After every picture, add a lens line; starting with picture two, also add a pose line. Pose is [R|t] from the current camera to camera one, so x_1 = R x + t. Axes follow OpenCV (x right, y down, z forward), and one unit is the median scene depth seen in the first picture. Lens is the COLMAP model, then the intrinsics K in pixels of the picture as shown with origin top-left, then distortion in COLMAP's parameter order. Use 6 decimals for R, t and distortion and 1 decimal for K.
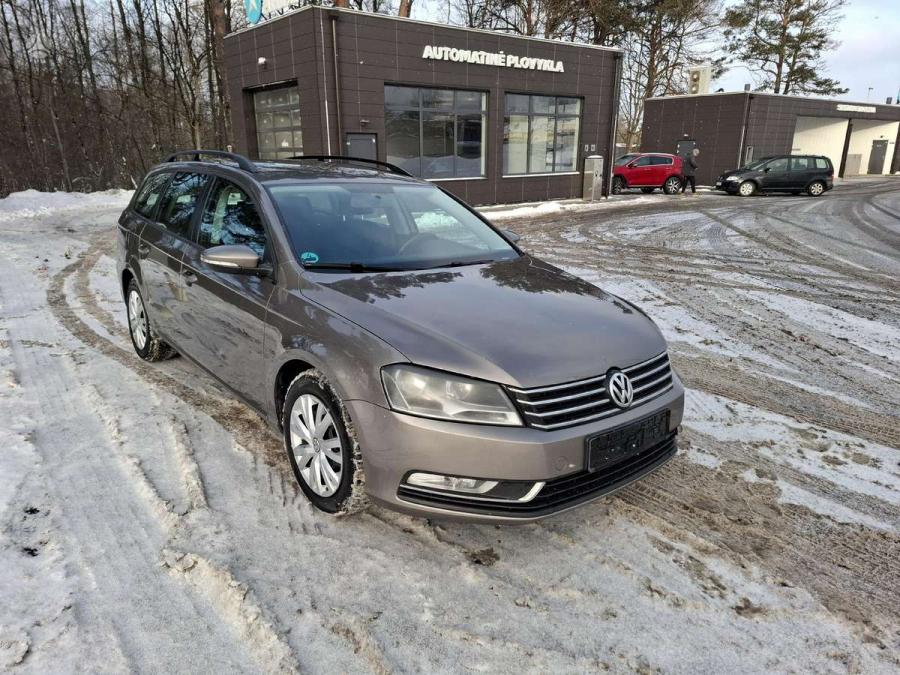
lens RADIAL K [[620.5, 0, 438.6], [0, 620.5, 339.3], [0, 0, 1]] dist [0.028944, -0.017512]
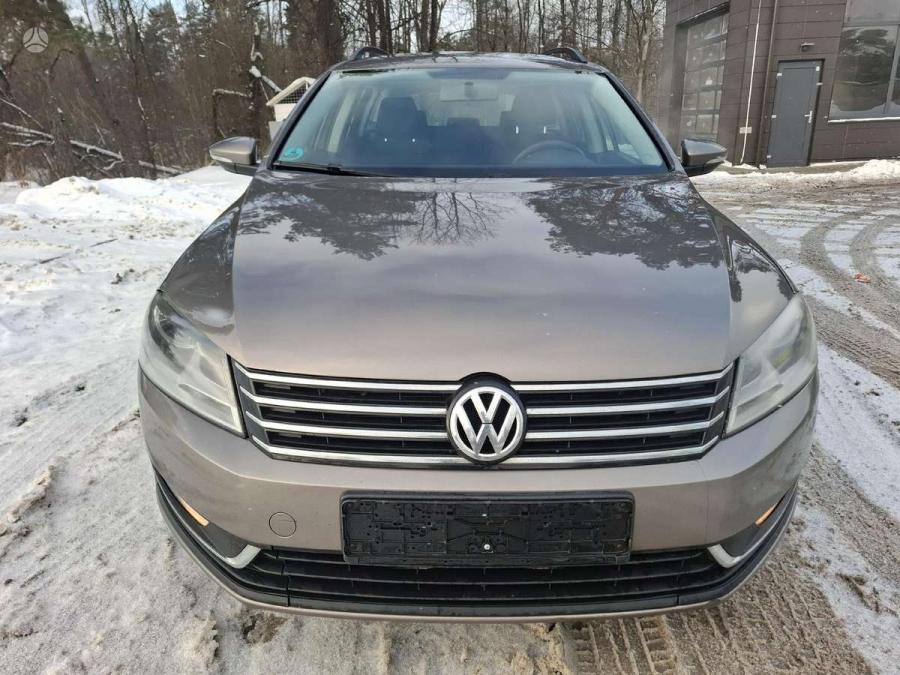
lens RADIAL K [[627.4, 0, 464.8], [0, 627.4, 332.9], [0, 0, 1]] dist [0.006507, 0.000376]
pose [[0.785464, 0.180548, -0.591987, 0.256272], [-0.148260, 0.983544, 0.103252, -0.015346], [0.600887, 0.006667, 0.799306, 0.285131]]
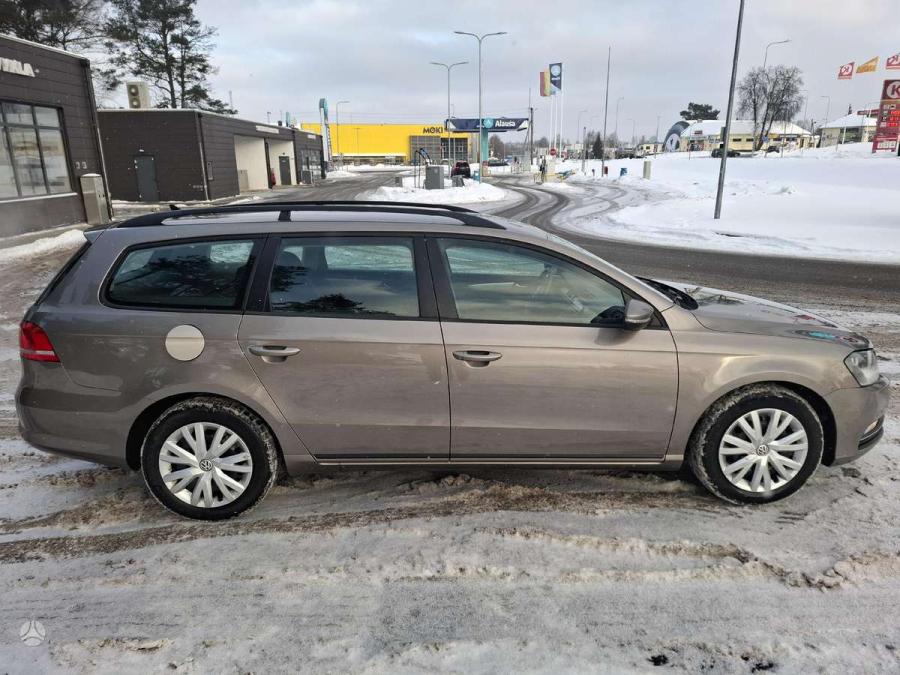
lens RADIAL K [[611.6, 0, 450.0], [0, 611.6, 337.5], [0, 0, 1]] dist [0.070175, -0.057521]
pose [[0.615769, -0.223890, 0.755448, -0.681681], [0.238684, 0.966734, 0.091955, -0.137230], [-0.750905, 0.123691, 0.648723, 0.330227]]
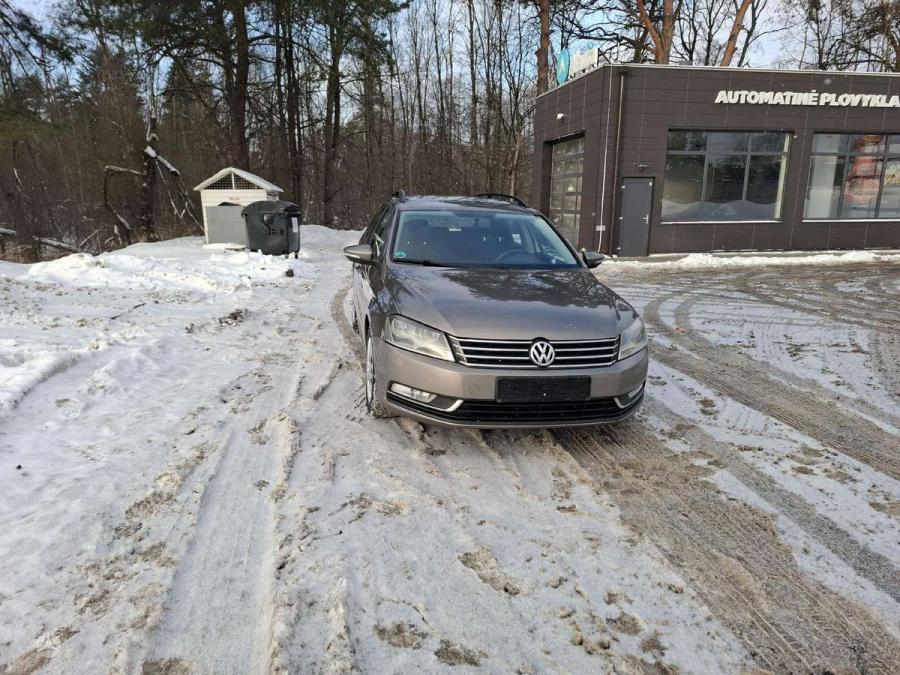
lens RADIAL K [[611.6, 0, 450.0], [0, 611.6, 337.5], [0, 0, 1]] dist [0.070175, -0.057521]
pose [[0.880060, 0.112872, -0.461253, 0.346030], [-0.144355, 0.988961, -0.033420, 0.056280], [0.452389, 0.095996, 0.886639, -0.147956]]
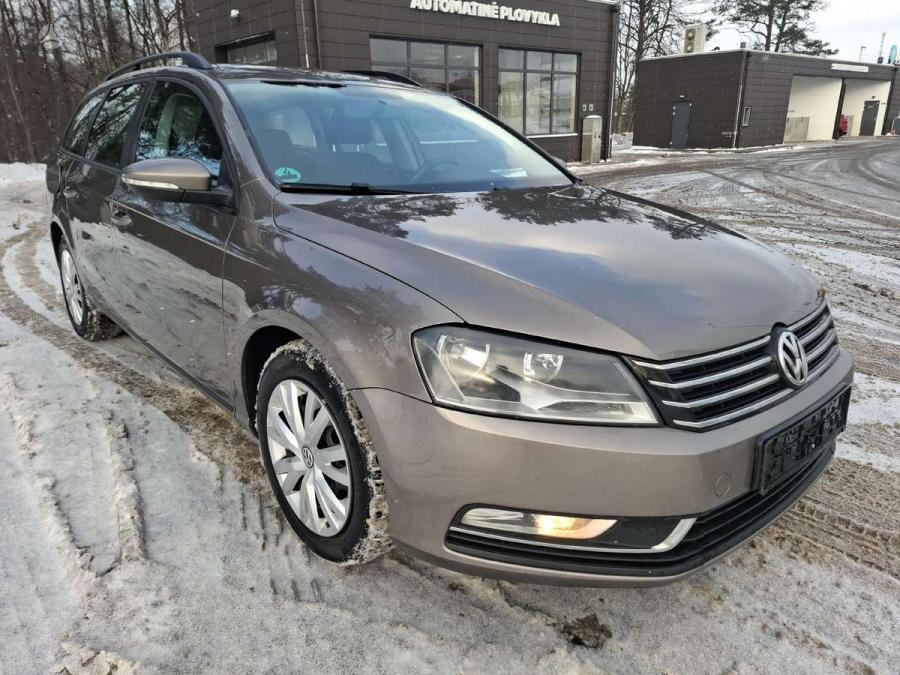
lens RADIAL K [[625.6, 0, 450.0], [0, 625.6, 337.5], [0, 0, 1]] dist [0.010253, -0.005691]
pose [[0.999095, -0.027998, 0.032030, -0.034134], [0.026824, 0.998973, 0.036524, 0.012609], [-0.033020, -0.035632, 0.998819, 0.175820]]
